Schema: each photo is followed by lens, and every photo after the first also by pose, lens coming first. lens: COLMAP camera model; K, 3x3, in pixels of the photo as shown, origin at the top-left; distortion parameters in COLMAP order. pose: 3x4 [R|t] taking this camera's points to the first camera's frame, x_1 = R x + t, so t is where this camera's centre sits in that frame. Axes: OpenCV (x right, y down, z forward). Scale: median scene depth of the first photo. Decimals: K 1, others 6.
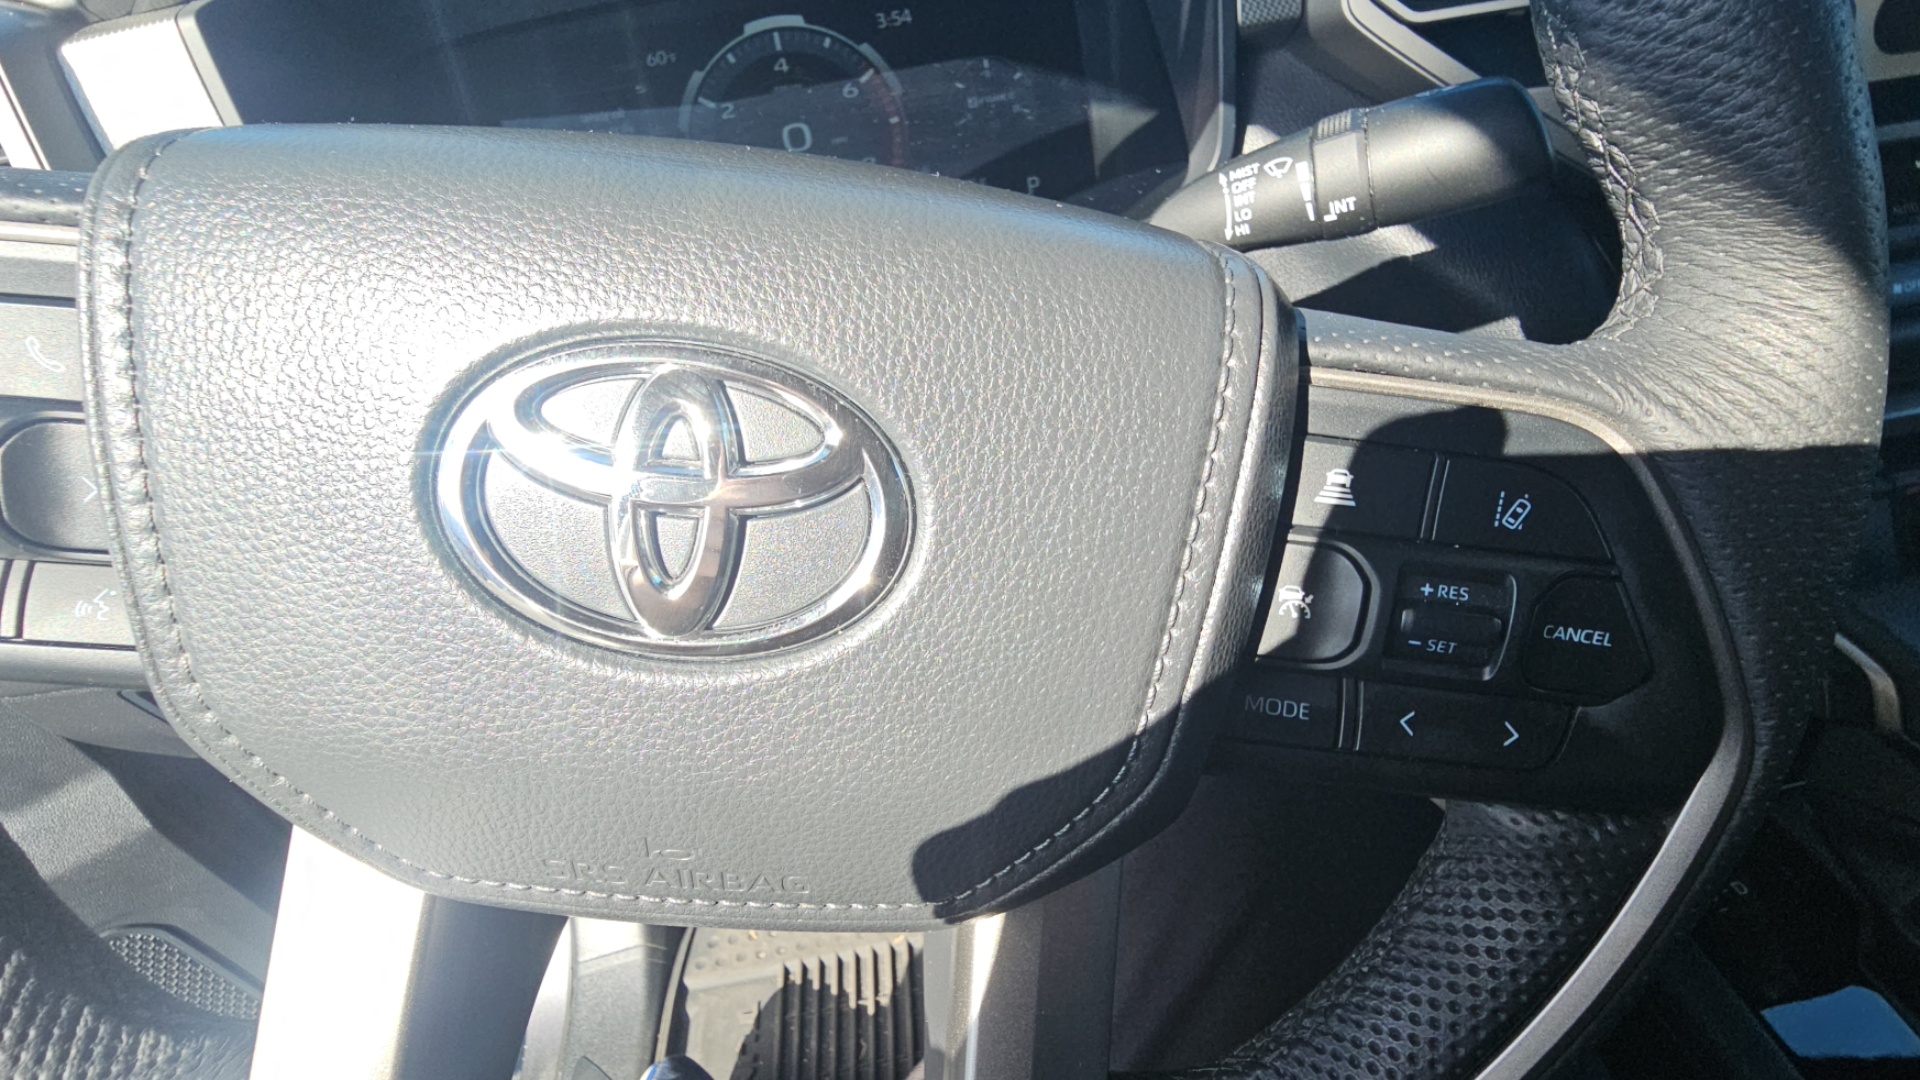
lens RADIAL K [[862.0, 0, 980.5], [0, 862.0, 549.9], [0, 0, 1]] dist [0.007974, -0.006478]
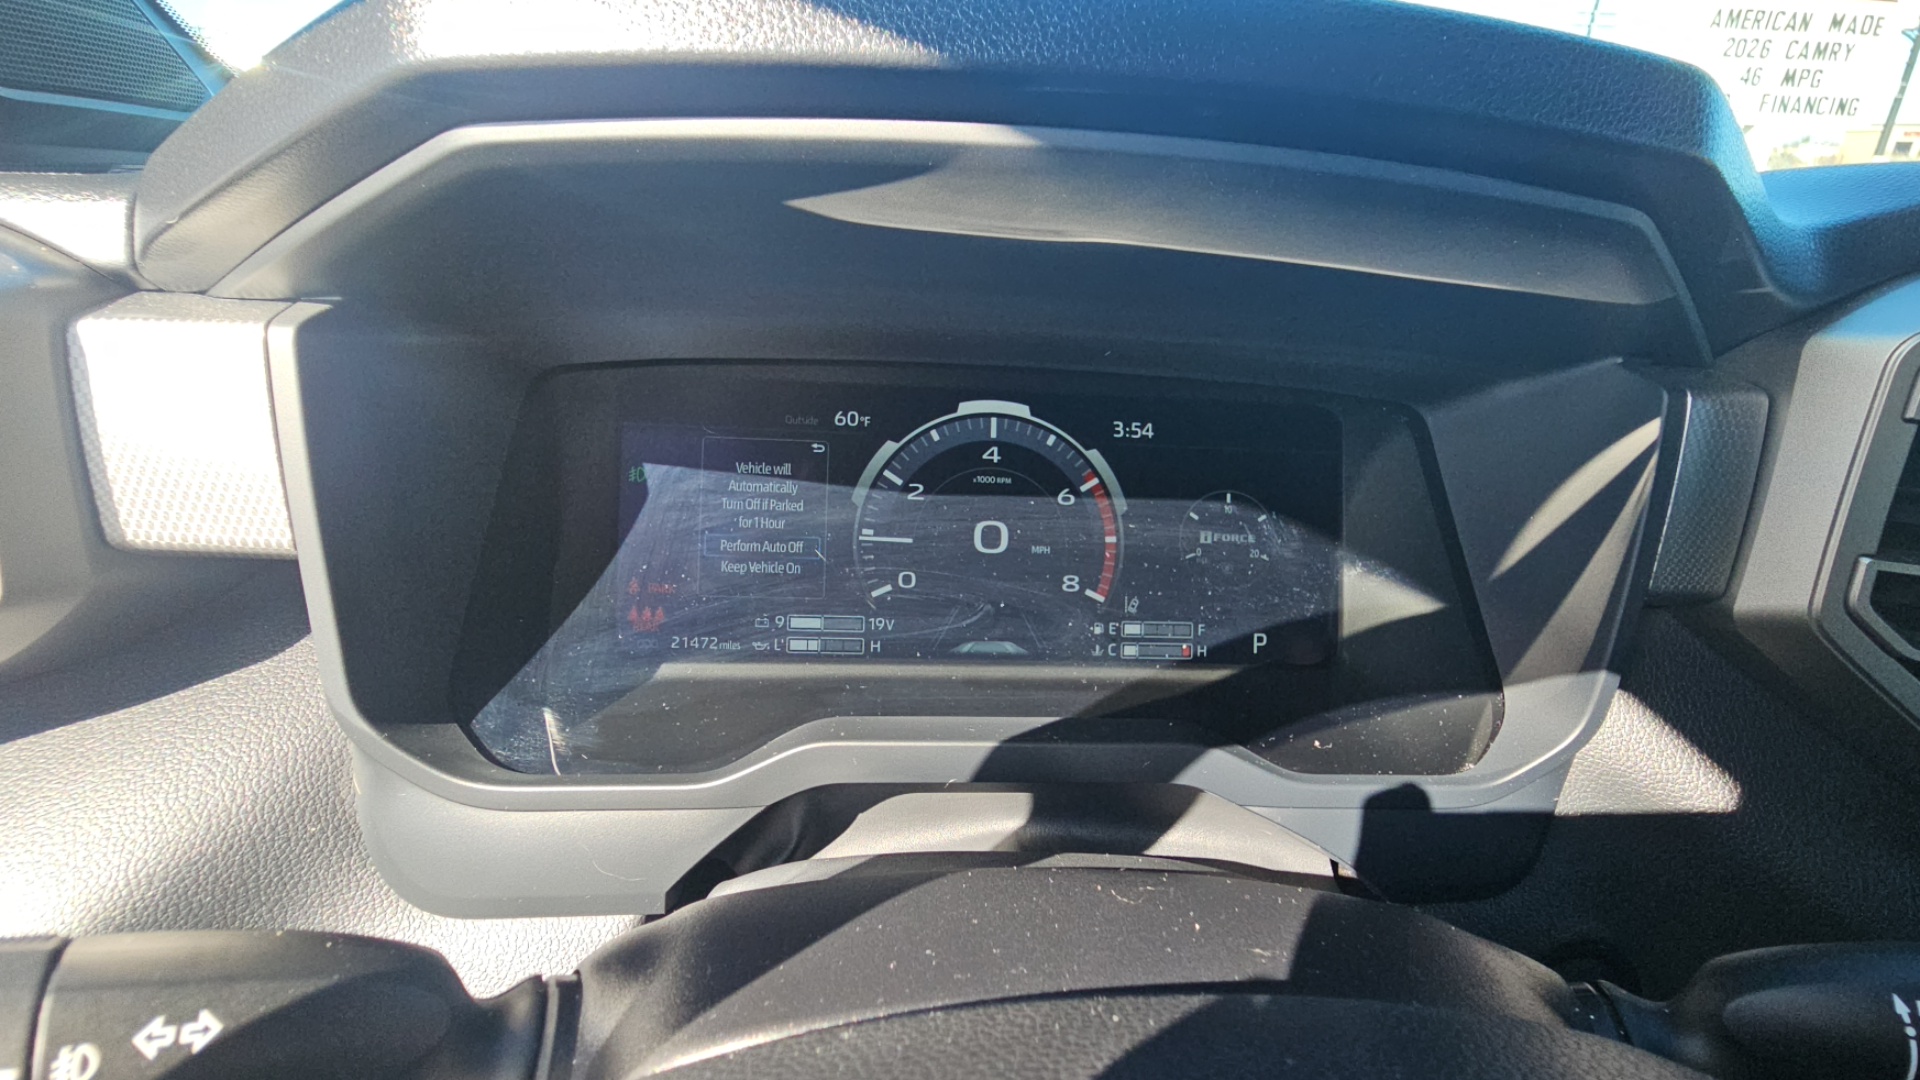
lens RADIAL K [[862.0, 0, 973.1], [0, 862.0, 552.5], [0, 0, 1]] dist [0.007974, -0.006478]
pose [[0.980008, 0.196636, 0.030300, -0.255488], [-0.183770, 0.953001, -0.240869, -0.271472], [-0.076240, 0.230485, 0.970085, 0.226488]]
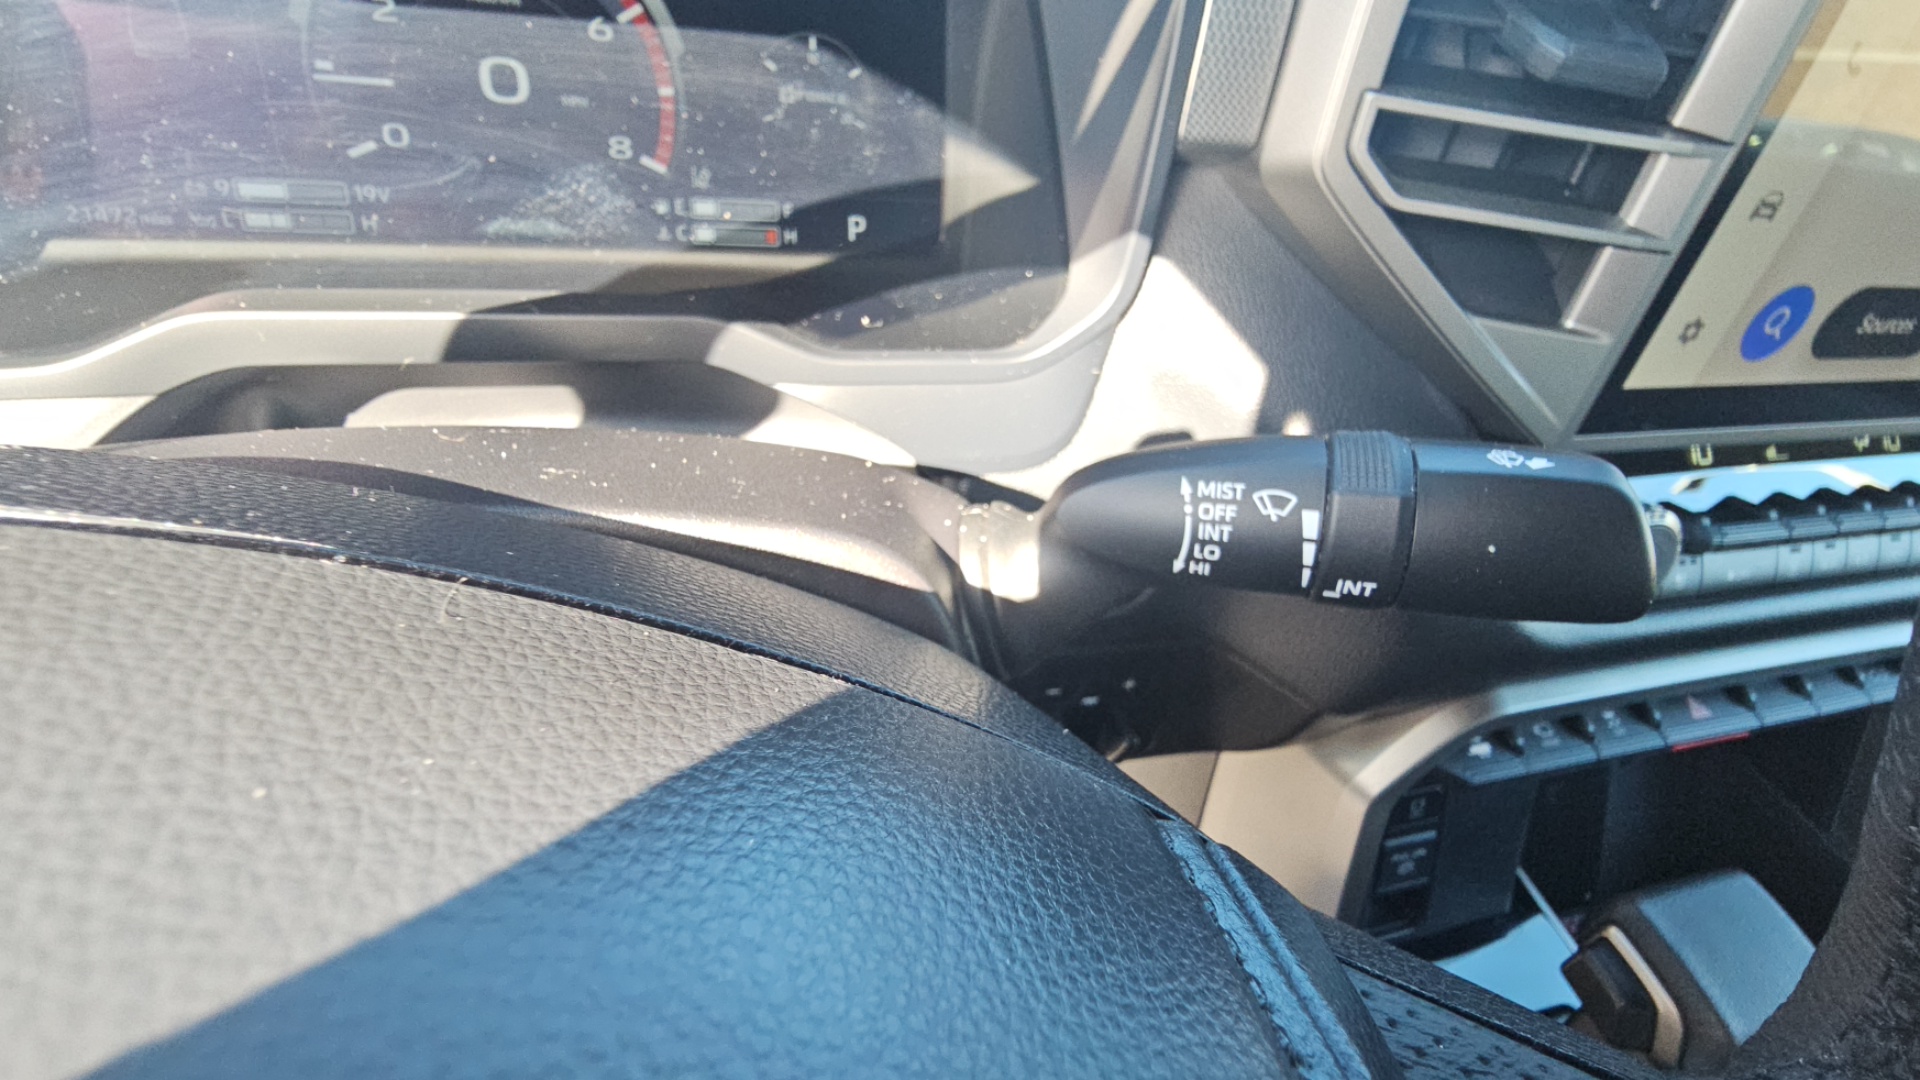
lens RADIAL K [[862.0, 0, 978.0], [0, 862.0, 539.1], [0, 0, 1]] dist [0.007974, -0.006478]
pose [[0.950126, 0.109881, 0.291866, -0.027317], [-0.138790, 0.987069, 0.080200, -0.244628], [-0.279280, -0.116709, 0.953091, 0.250082]]
